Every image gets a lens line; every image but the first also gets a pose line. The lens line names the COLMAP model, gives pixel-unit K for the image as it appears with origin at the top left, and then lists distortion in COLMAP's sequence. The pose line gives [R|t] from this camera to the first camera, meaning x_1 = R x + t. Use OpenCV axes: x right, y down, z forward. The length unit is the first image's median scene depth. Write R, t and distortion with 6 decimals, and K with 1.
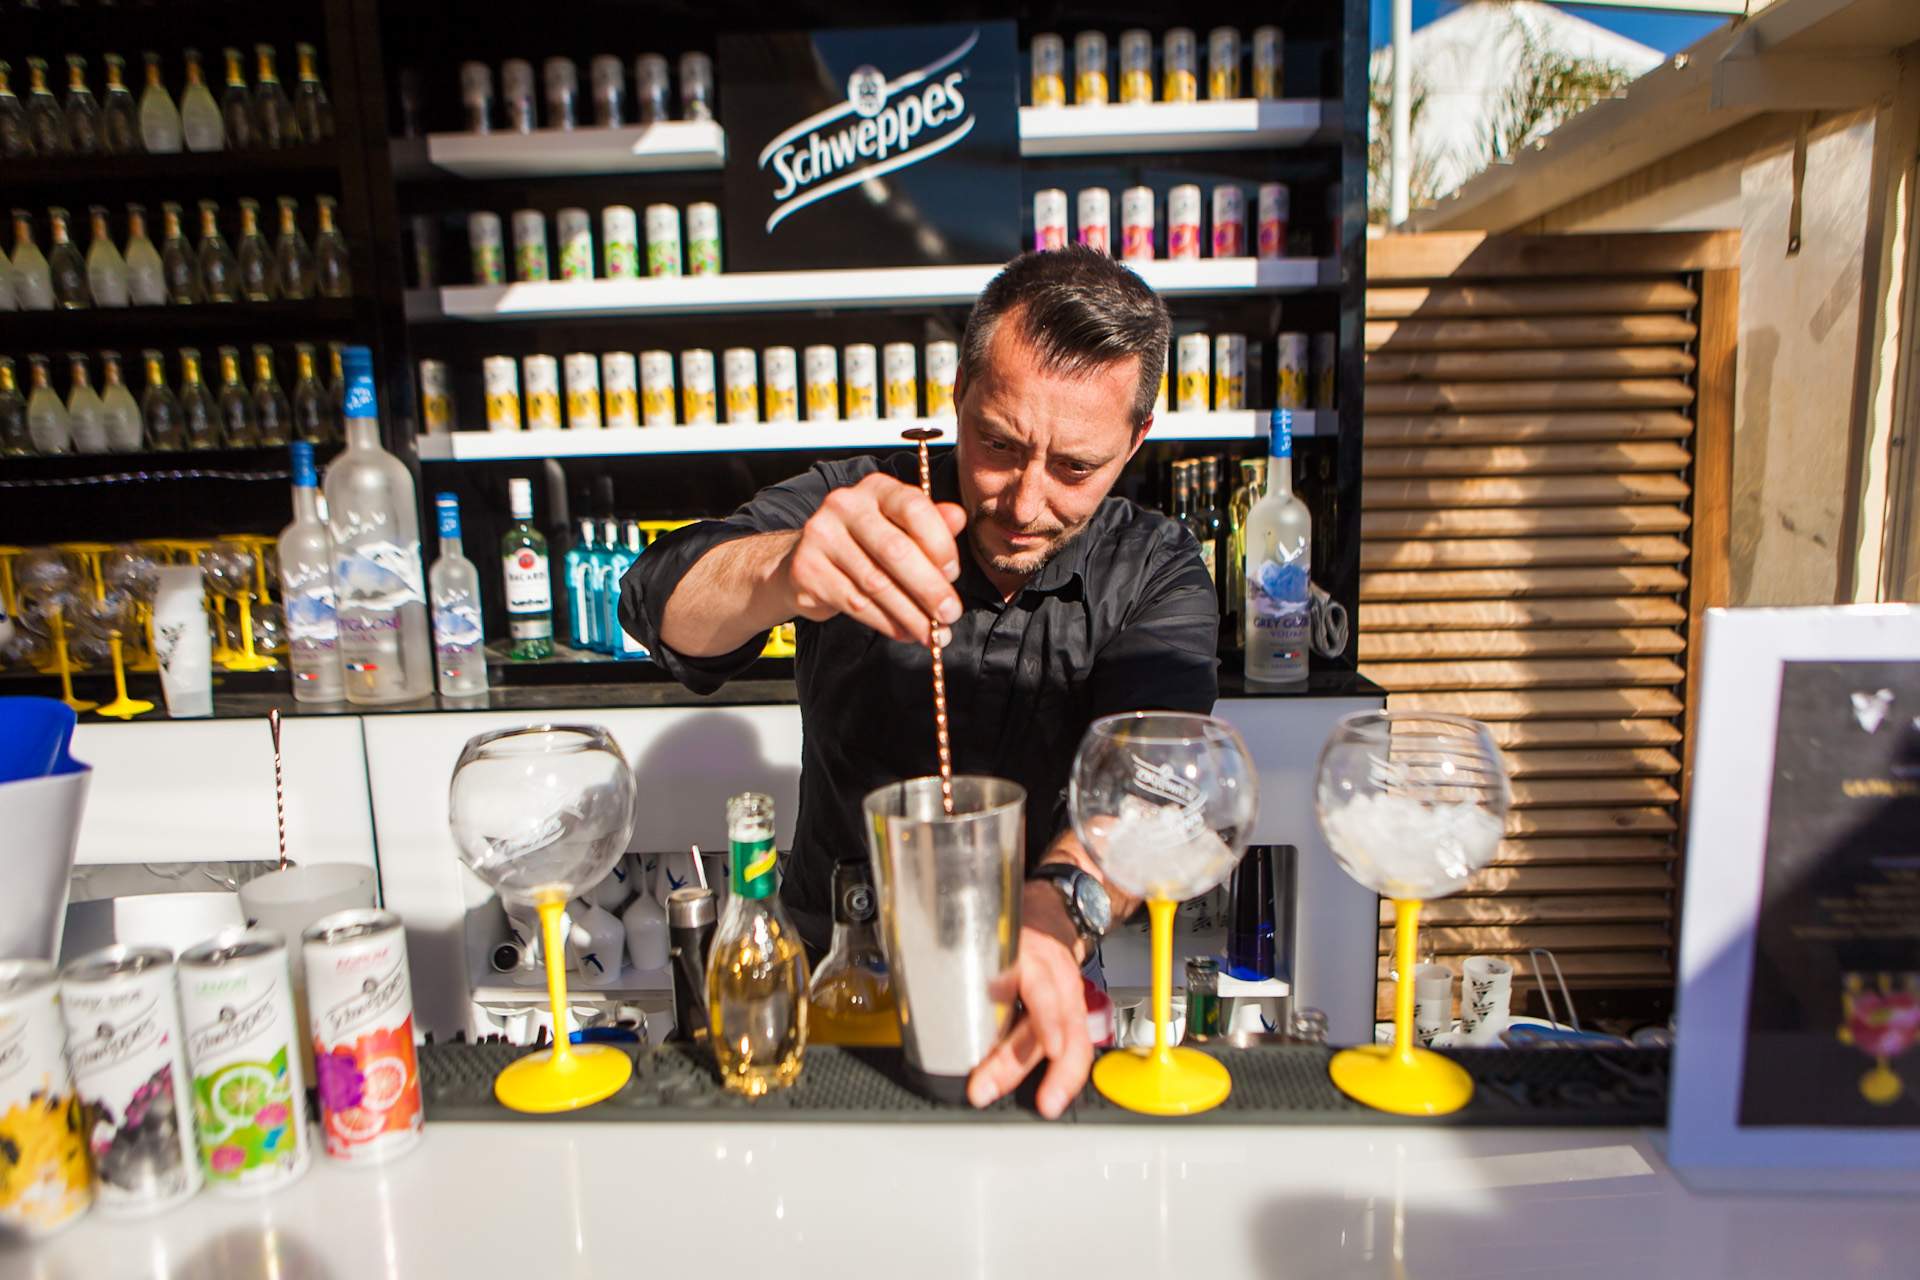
lens RADIAL K [[1381.5, 0, 970.6], [0, 1381.5, 647.4], [0, 0, 1]] dist [0.003310, 0.008158]
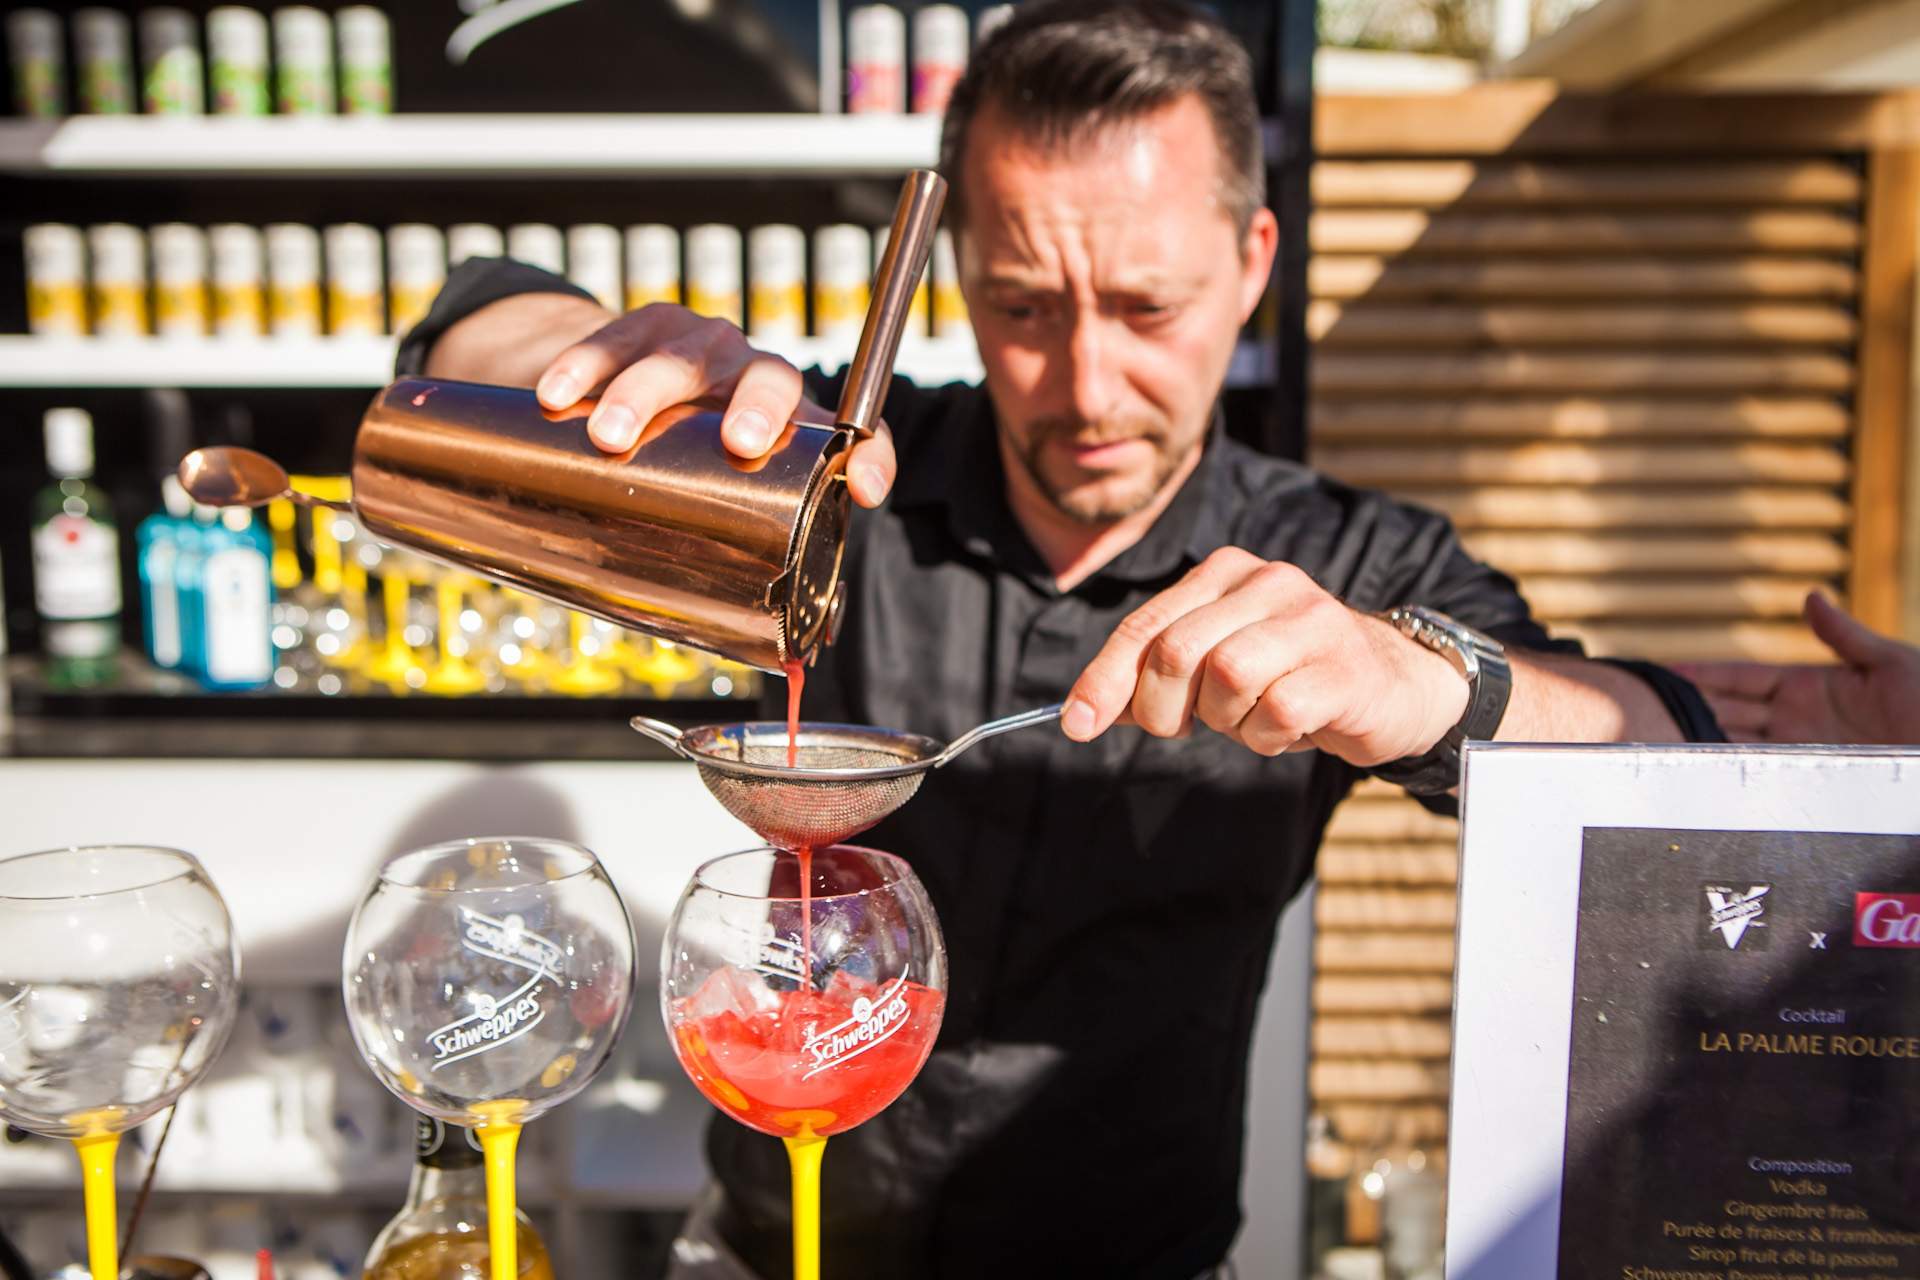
lens RADIAL K [[1936.5, 0, 960.0], [0, 1936.5, 640.0], [0, 0, 1]] dist [0.049060, -0.005790]
pose [[0.999633, 0.025188, 0.009940, 0.096955], [-0.025155, 0.999678, -0.003447, -0.019832], [-0.010023, 0.003195, 0.999945, 0.050767]]
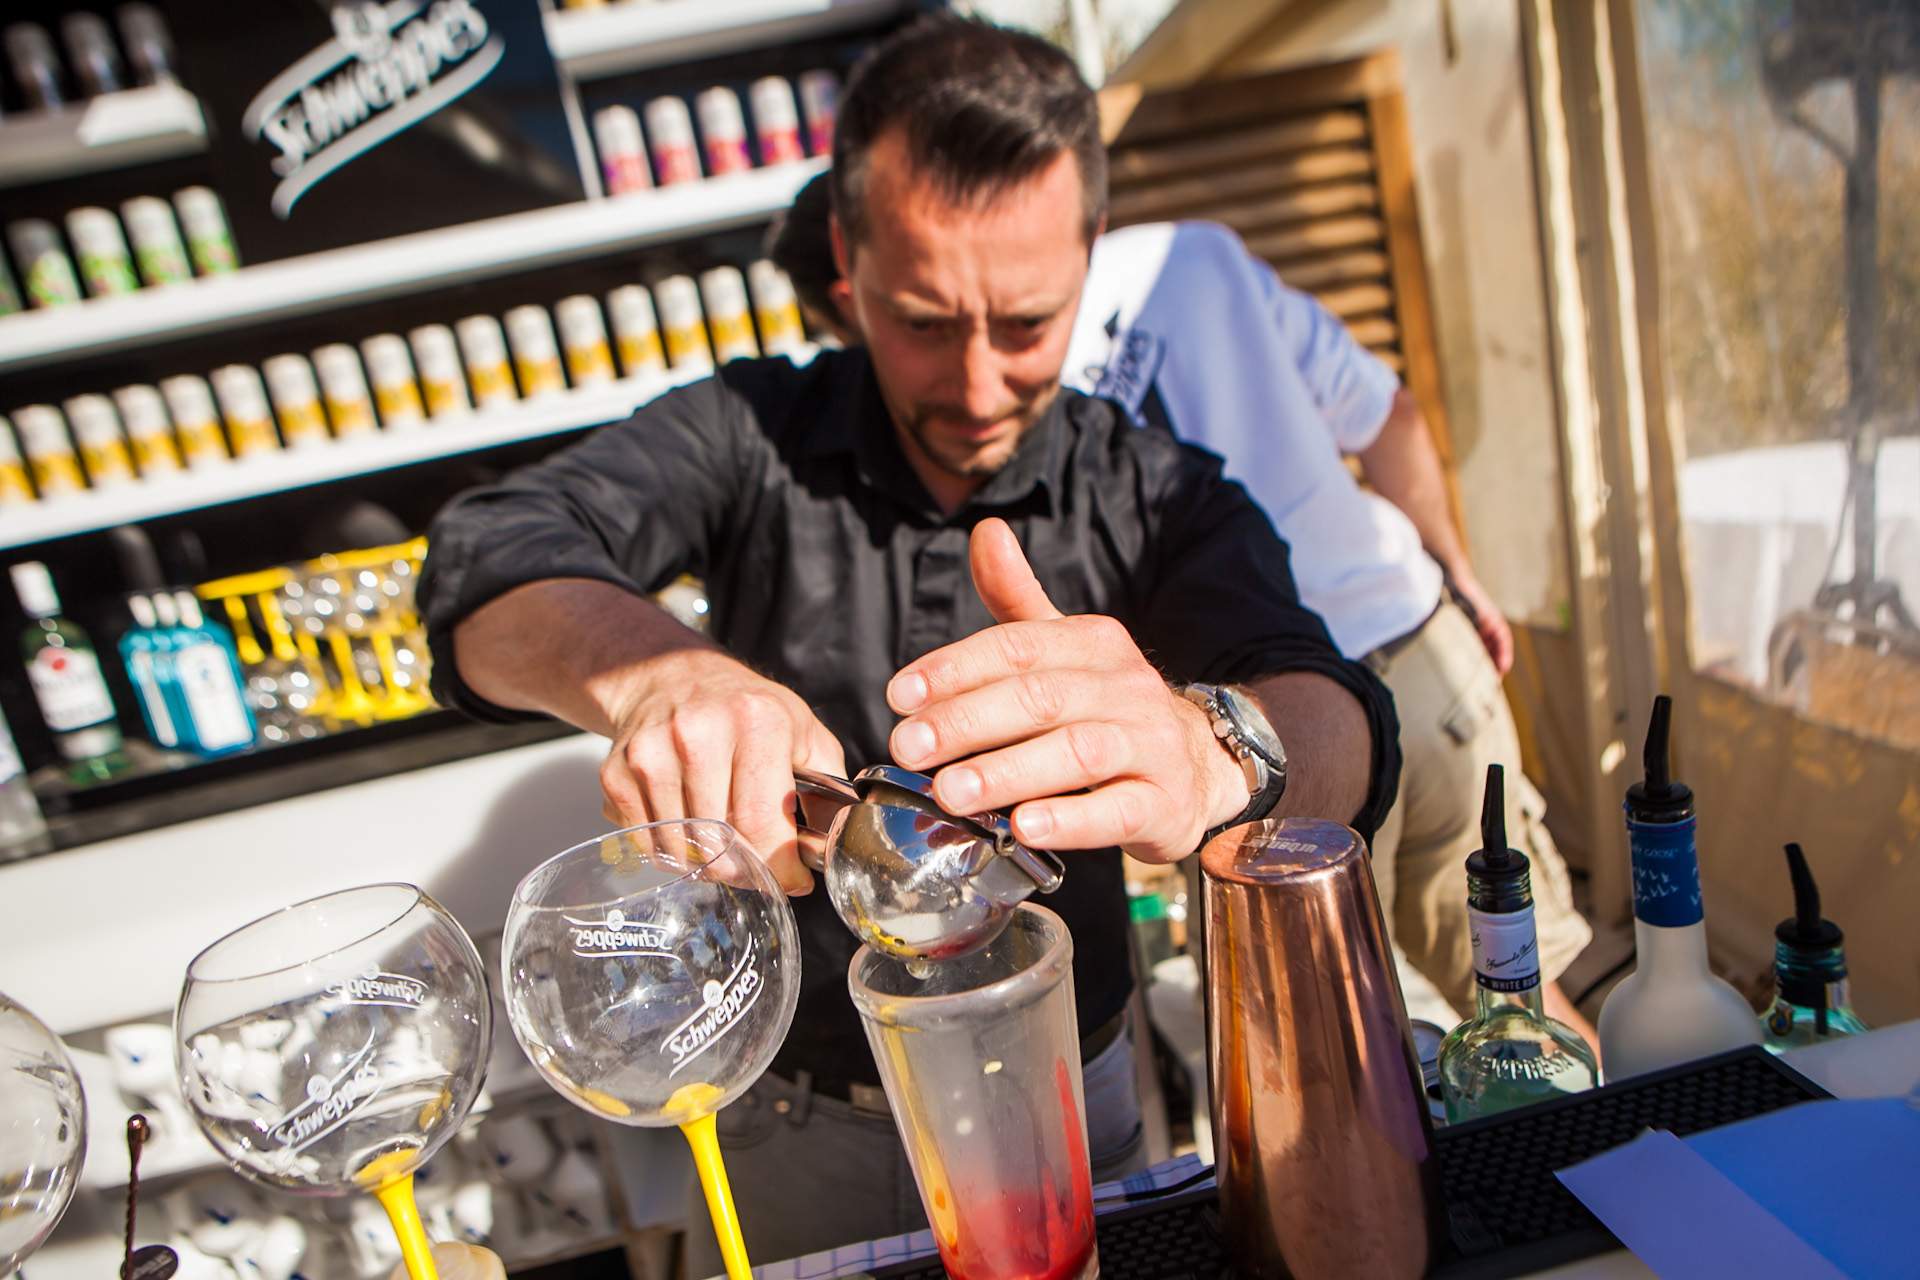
lens RADIAL K [[1381.5, 0, 970.6], [0, 1381.5, 647.4], [0, 0, 1]] dist [0.003310, 0.008158]
pose [[0.973418, -0.196225, 0.118126, 0.106548], [0.189939, 0.979810, 0.062417, -0.020251], [-0.127988, -0.038321, 0.991035, 0.117799]]
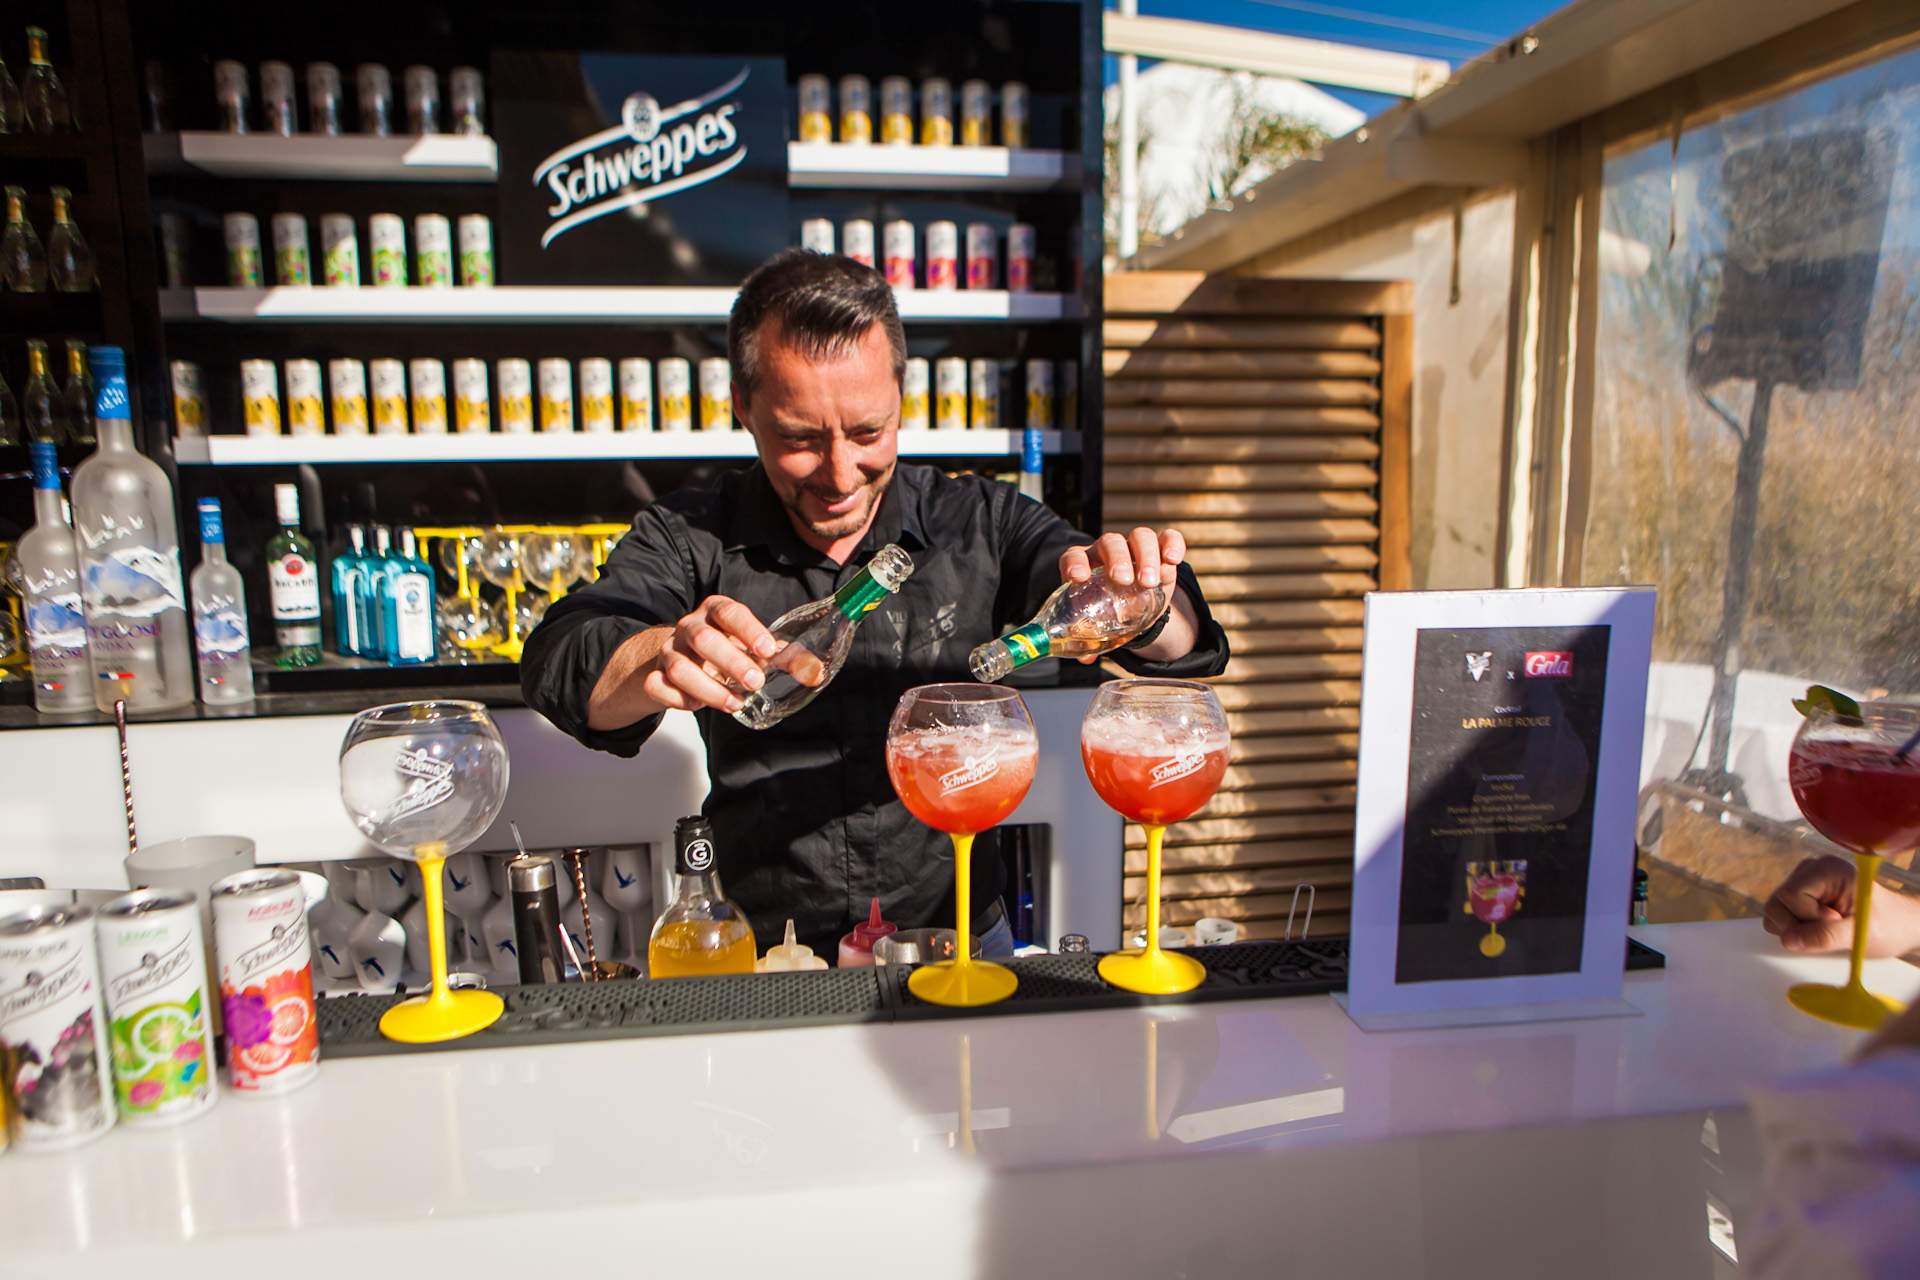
lens RADIAL K [[1384.4, 0, 992.2], [0, 1384.4, 652.2], [0, 0, 1]] dist [0.008053, 0.034144]
pose [[0.979876, -0.013602, 0.199141, -0.029212], [0.014684, 0.999884, -0.003957, 0.009893], [-0.199064, 0.006802, 0.979963, -0.077619]]
